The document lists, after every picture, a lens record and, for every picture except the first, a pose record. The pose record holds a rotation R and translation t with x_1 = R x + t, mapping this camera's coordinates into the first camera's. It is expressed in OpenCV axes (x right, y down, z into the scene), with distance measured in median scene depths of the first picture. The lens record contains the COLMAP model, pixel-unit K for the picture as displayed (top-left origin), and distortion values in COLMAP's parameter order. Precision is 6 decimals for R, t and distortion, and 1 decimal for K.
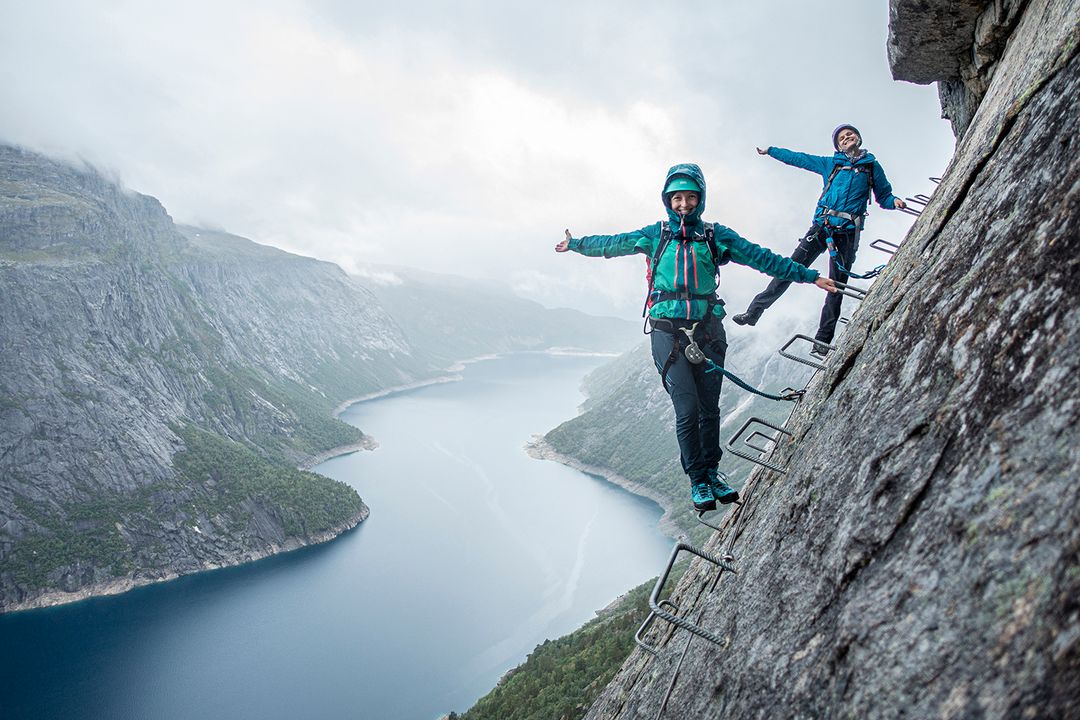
lens RADIAL K [[739.3, 0, 540.0], [0, 739.3, 360.0], [0, 0, 1]] dist [0.002009, -0.001745]
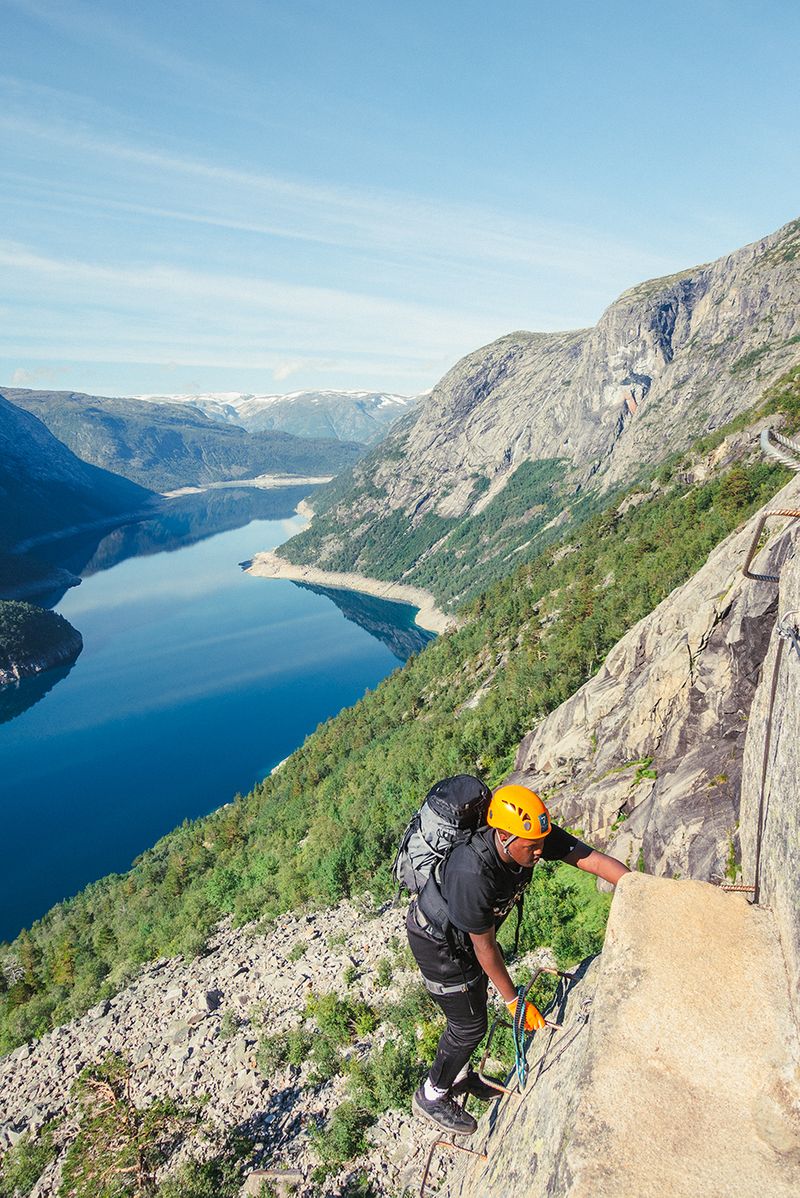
lens RADIAL K [[820.1, 0, 402.2], [0, 820.1, 609.1], [0, 0, 1]] dist [0.002009, -0.001745]
pose [[0.978399, -0.100554, 0.180623, -0.044448], [0.076953, 0.988092, 0.133239, 0.084317], [-0.191870, -0.116462, 0.974486, 0.034103]]
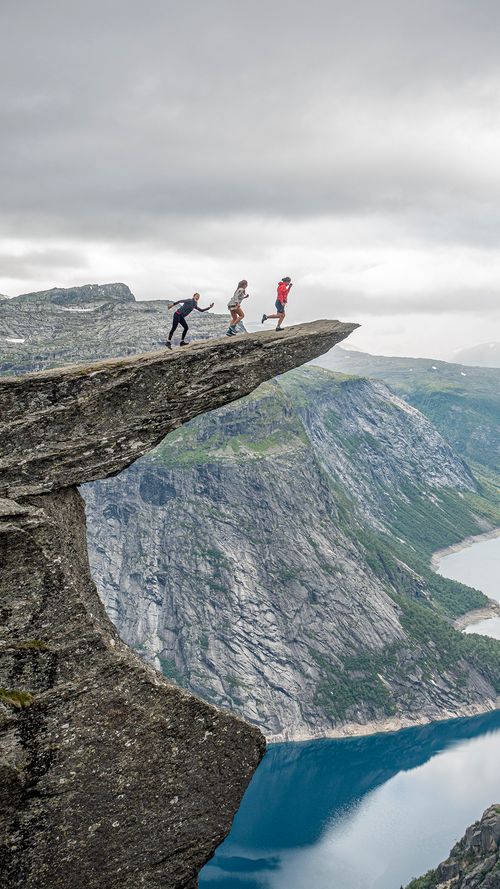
lens RADIAL K [[1200.5, 0, 247.6], [0, 1200.5, 425.9], [0, 0, 1]] dist [0.023366, -0.007409]
pose [[0.966753, -0.011988, -0.255430, -0.221770], [0.005119, 0.999608, -0.027542, -0.117819], [0.255660, 0.025319, 0.966435, -0.850520]]
